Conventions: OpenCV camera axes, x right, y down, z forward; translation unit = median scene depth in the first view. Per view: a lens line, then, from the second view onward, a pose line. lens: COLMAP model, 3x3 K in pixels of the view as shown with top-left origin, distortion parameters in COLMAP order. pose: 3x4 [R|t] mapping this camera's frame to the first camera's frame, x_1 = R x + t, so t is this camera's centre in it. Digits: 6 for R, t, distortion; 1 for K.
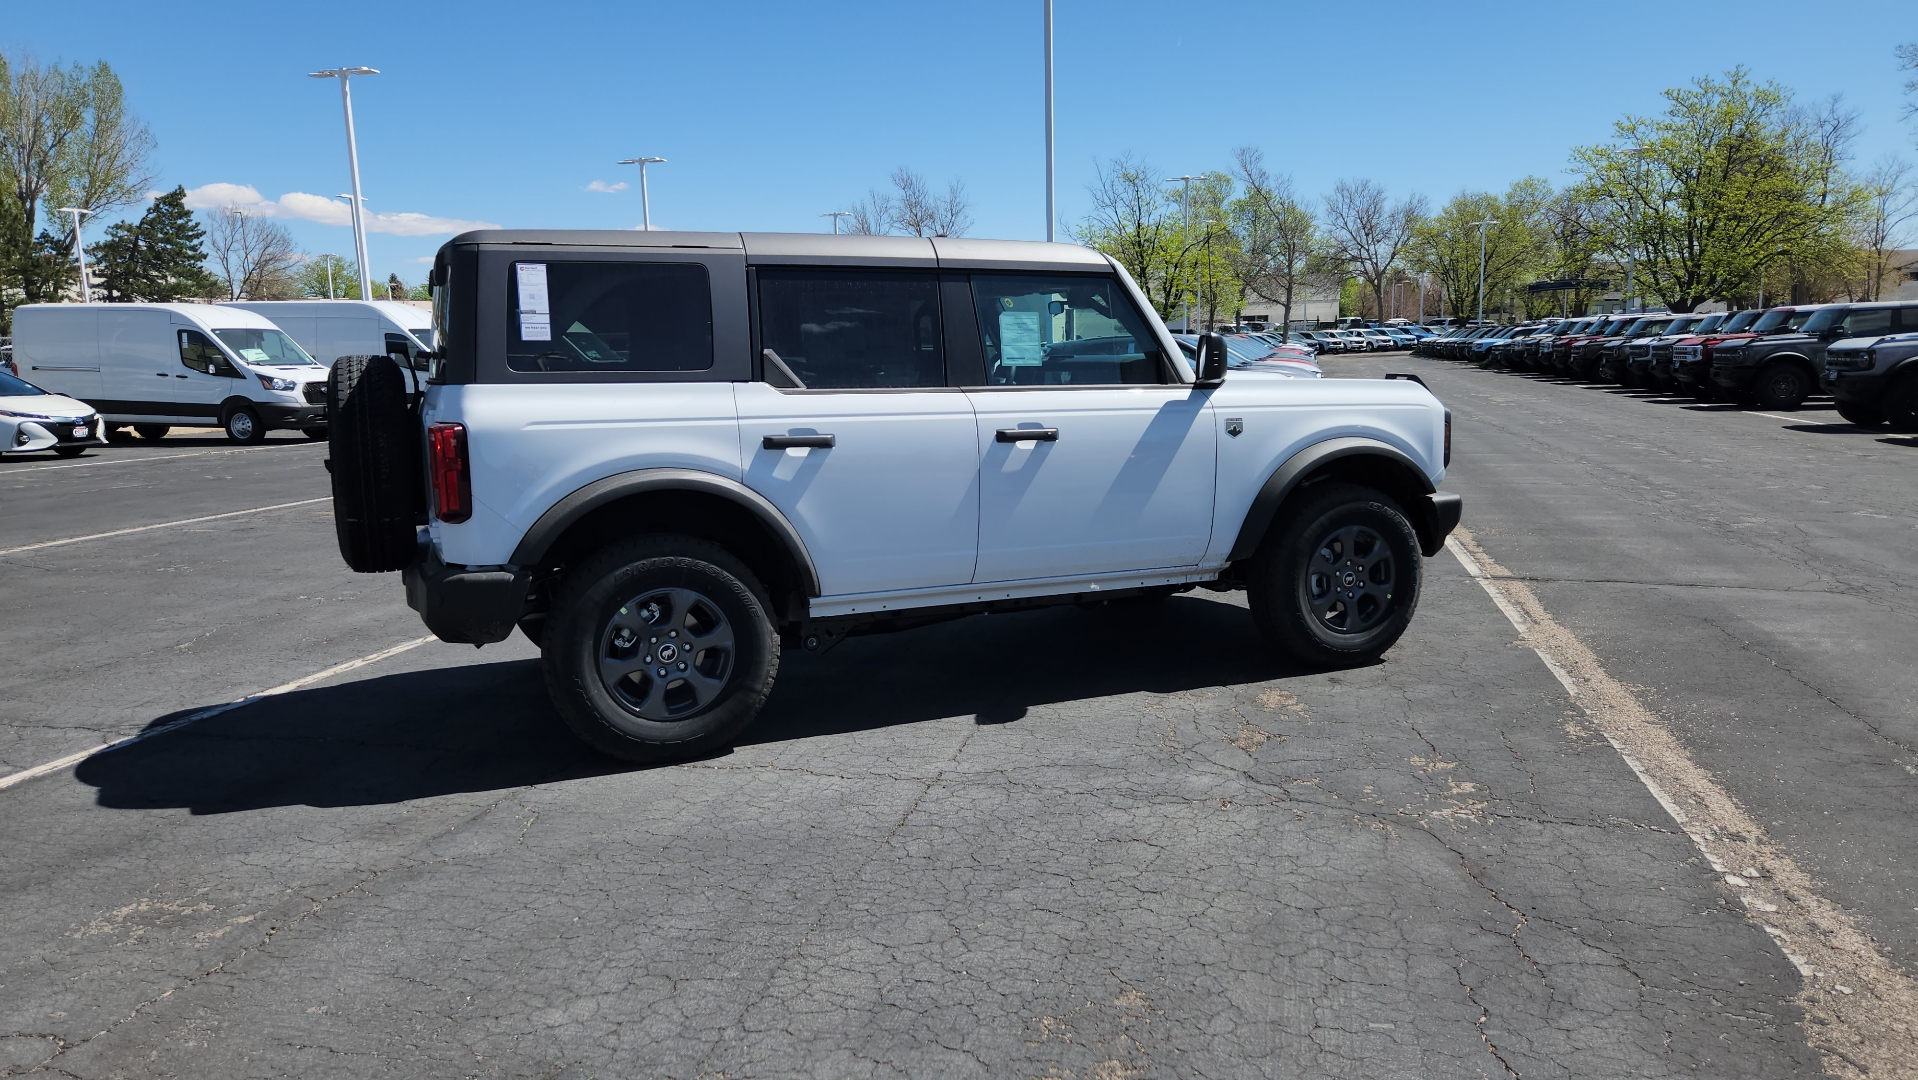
lens RADIAL K [[1280.6, 0, 924.9], [0, 1280.6, 544.2], [0, 0, 1]] dist [0.071911, -0.057840]
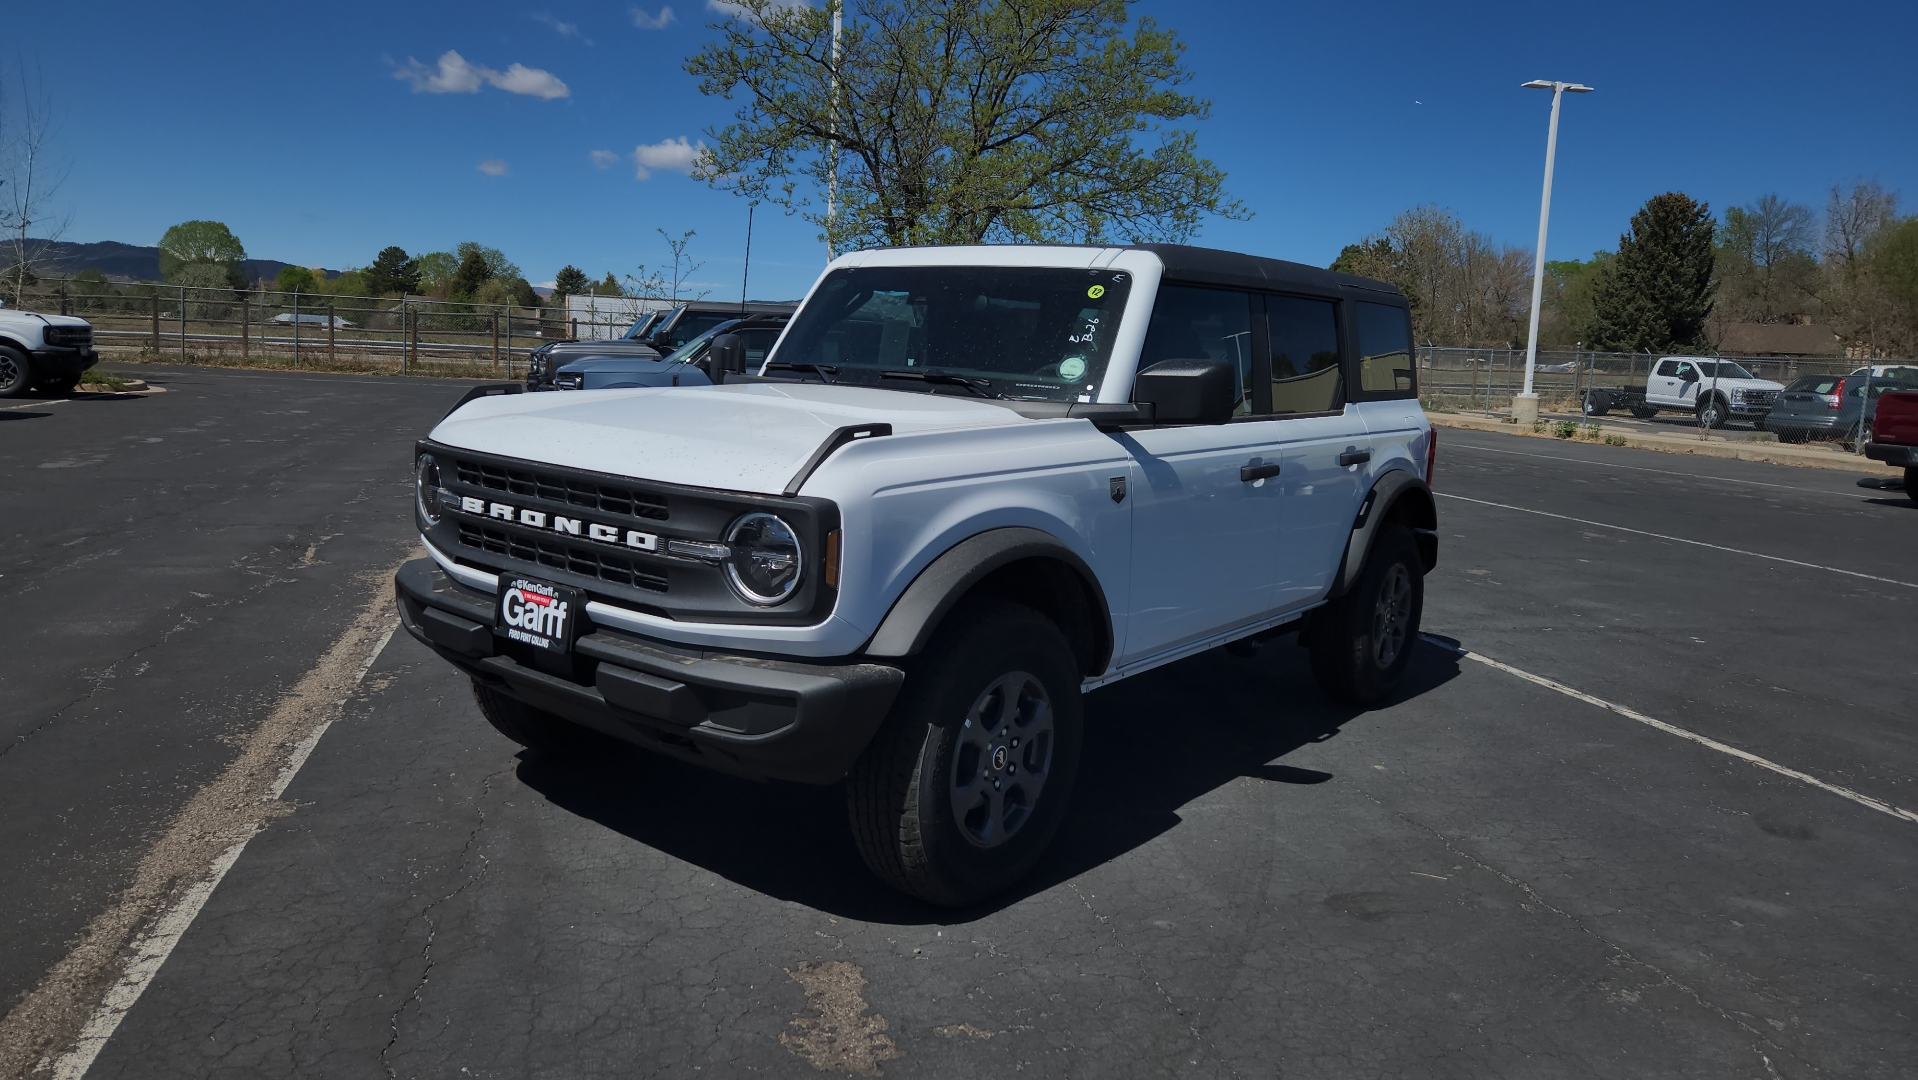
lens RADIAL K [[1280.6, 0, 924.7], [0, 1280.6, 552.3], [0, 0, 1]] dist [0.071911, -0.057840]
pose [[-0.871673, 0.054348, -0.487066, 0.592224], [-0.102375, 0.951715, 0.289409, -0.312594], [0.479277, 0.302133, -0.824020, 1.979292]]
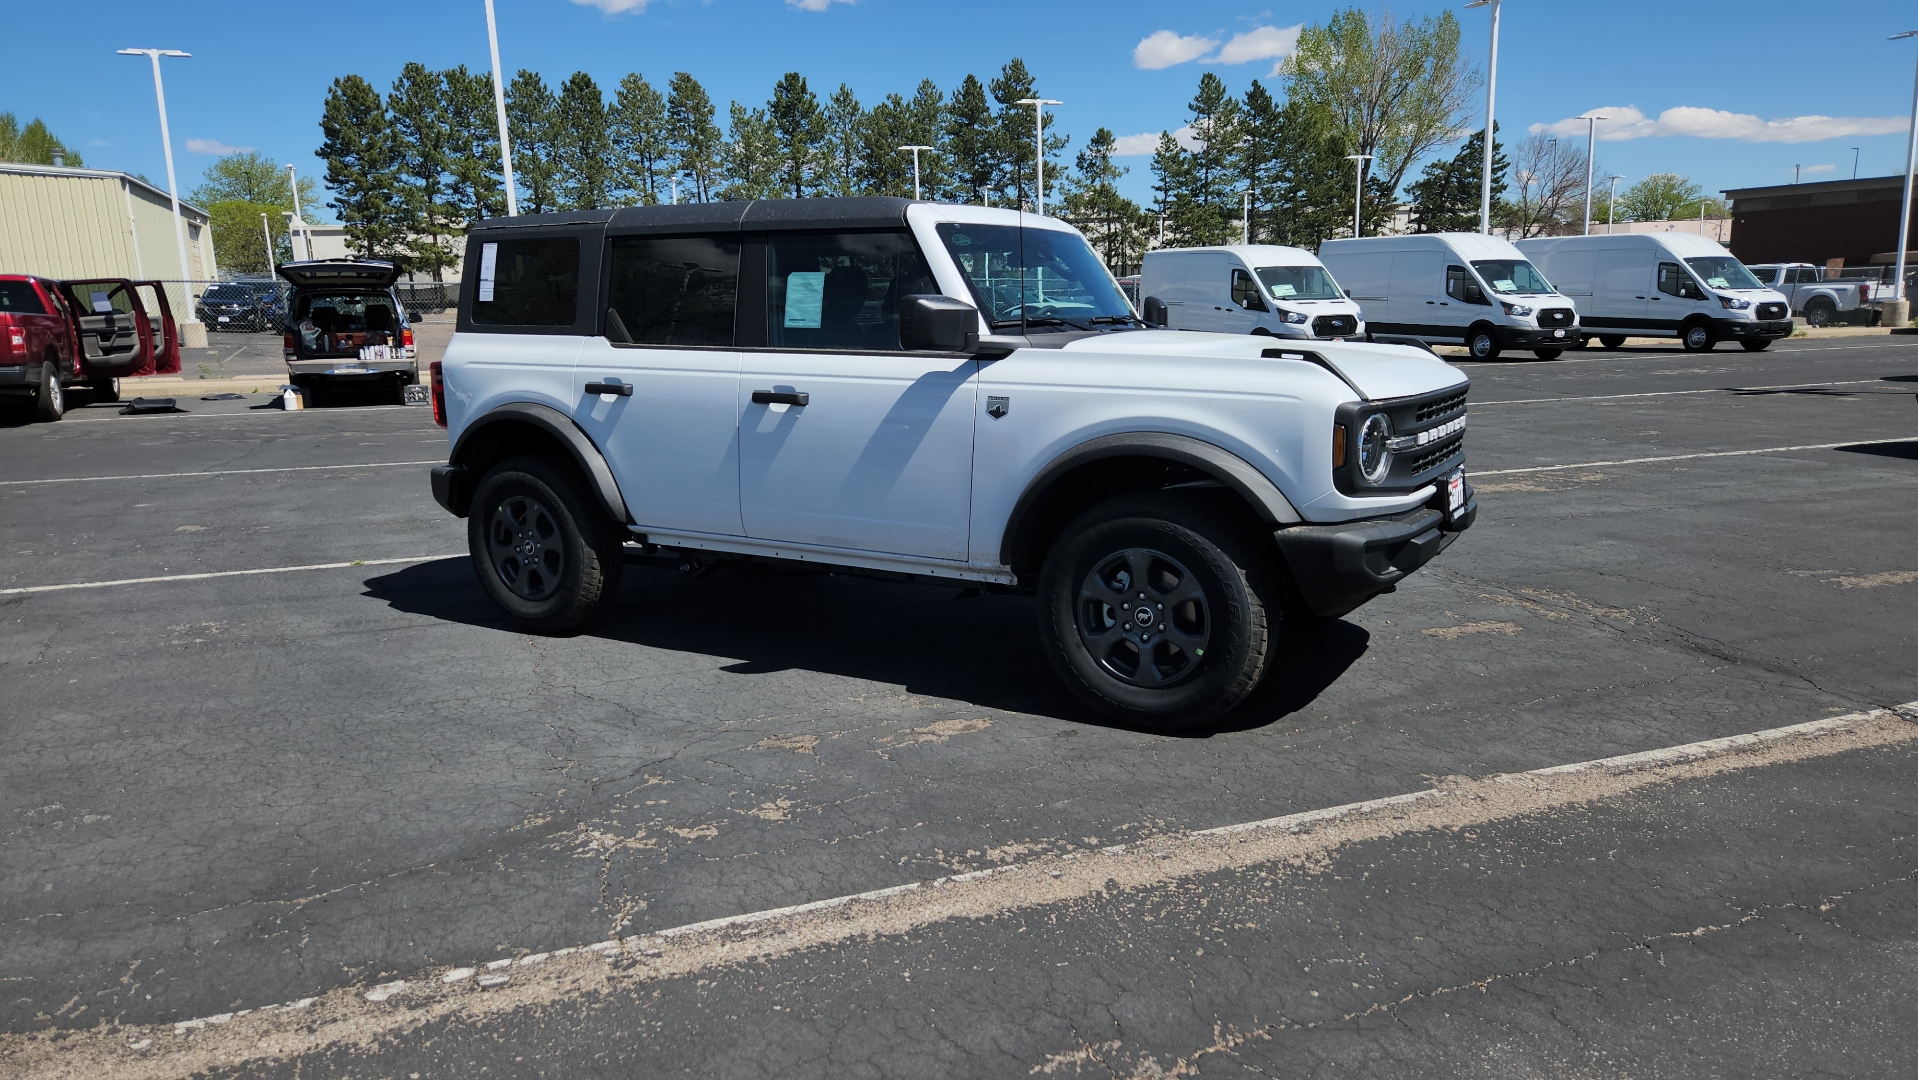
lens RADIAL K [[1280.6, 0, 943.3], [0, 1280.6, 550.0], [0, 0, 1]] dist [0.071911, -0.057840]
pose [[0.597205, 0.160316, -0.785904, 0.961553], [-0.113006, 0.986866, 0.115438, -0.098005], [0.794088, 0.019872, 0.607477, 0.496426]]
